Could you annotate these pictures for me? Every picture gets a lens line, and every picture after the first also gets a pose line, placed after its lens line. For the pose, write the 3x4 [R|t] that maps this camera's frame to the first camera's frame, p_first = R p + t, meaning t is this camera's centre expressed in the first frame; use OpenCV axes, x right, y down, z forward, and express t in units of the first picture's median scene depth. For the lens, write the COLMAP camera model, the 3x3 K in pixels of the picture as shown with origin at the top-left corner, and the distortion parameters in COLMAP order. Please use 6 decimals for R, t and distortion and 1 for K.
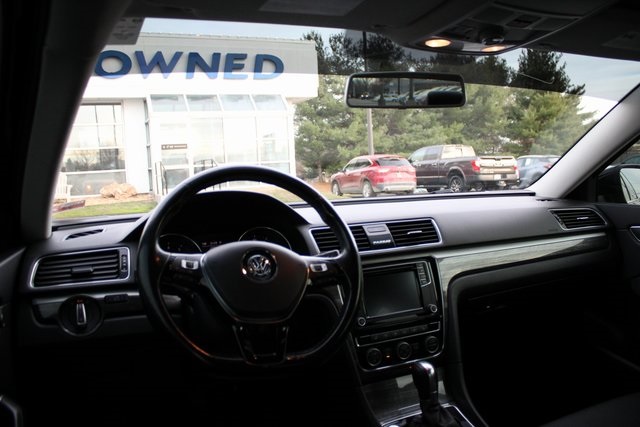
lens RADIAL K [[873.3, 0, 320.0], [0, 873.3, 213.5], [0, 0, 1]] dist [0.005798, 0.003856]
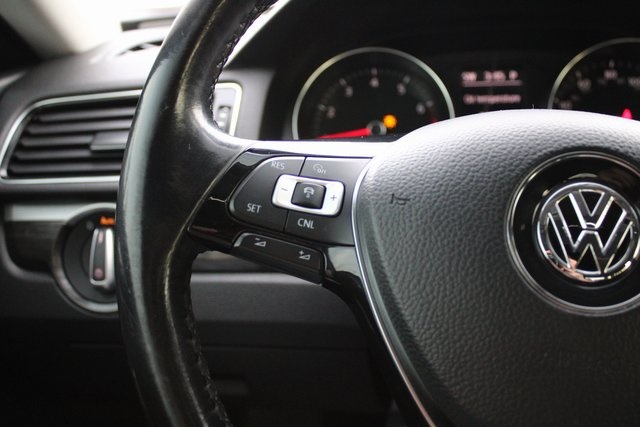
lens RADIAL K [[730.9, 0, 320.0], [0, 730.9, 213.5], [0, 0, 1]] dist [-0.012986, 0.004108]
pose [[0.884558, 0.167882, -0.435170, -0.047118], [-0.039124, 0.956397, 0.289437, 0.002432], [0.464787, -0.238998, 0.852557, 0.776993]]
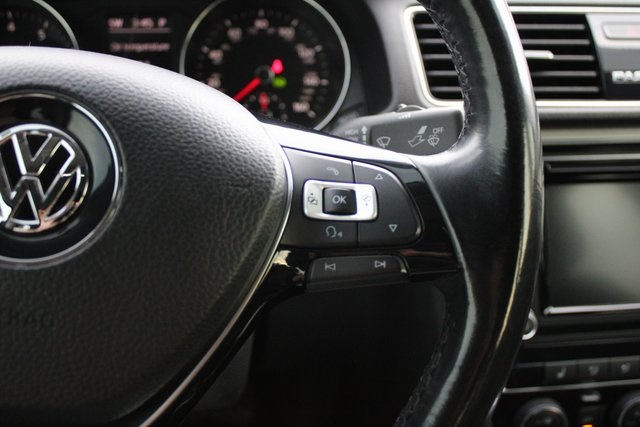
lens RADIAL K [[730.9, 0, 320.0], [0, 730.9, 213.5], [0, 0, 1]] dist [-0.012986, 0.004108]
pose [[0.952842, 0.168376, -0.252470, 0.040971], [-0.080638, 0.942528, 0.324249, 0.005102], [0.292556, -0.288600, 0.911659, 0.827603]]
